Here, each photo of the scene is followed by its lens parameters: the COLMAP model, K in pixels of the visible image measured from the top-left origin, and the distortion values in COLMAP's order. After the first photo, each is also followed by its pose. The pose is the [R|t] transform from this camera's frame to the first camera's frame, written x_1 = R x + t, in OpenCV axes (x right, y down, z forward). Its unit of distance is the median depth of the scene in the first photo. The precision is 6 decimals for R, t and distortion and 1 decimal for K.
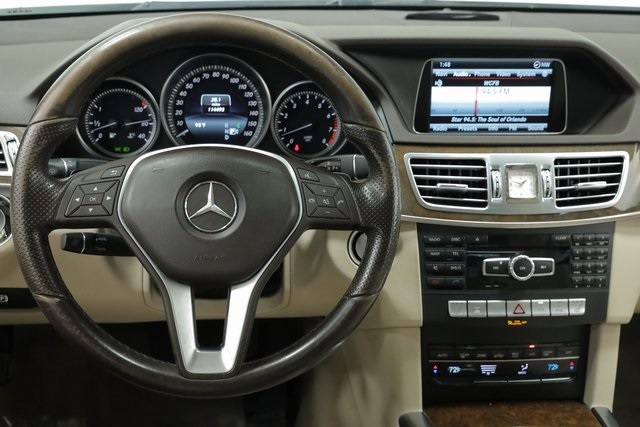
lens RADIAL K [[881.9, 0, 320.0], [0, 881.9, 213.5], [0, 0, 1]] dist [0.133729, 0.040314]
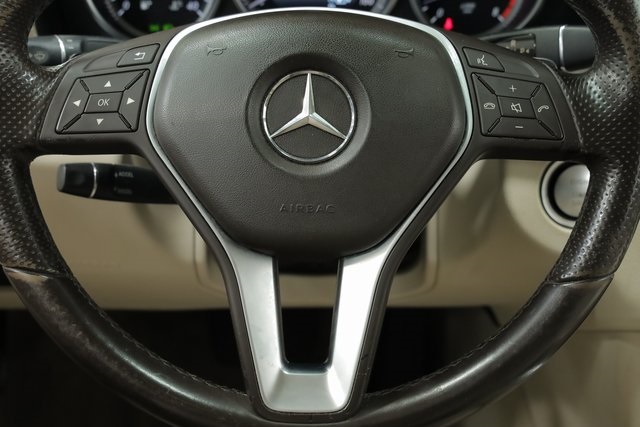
lens RADIAL K [[1175.2, 0, 320.0], [0, 1175.2, 213.5], [0, 0, 1]] dist [0.330990, -0.038066]
pose [[0.994605, 0.009578, -0.103295, -0.037939], [-0.004046, 0.998552, 0.053641, 0.013211], [0.103659, -0.052933, 0.993203, 0.252080]]
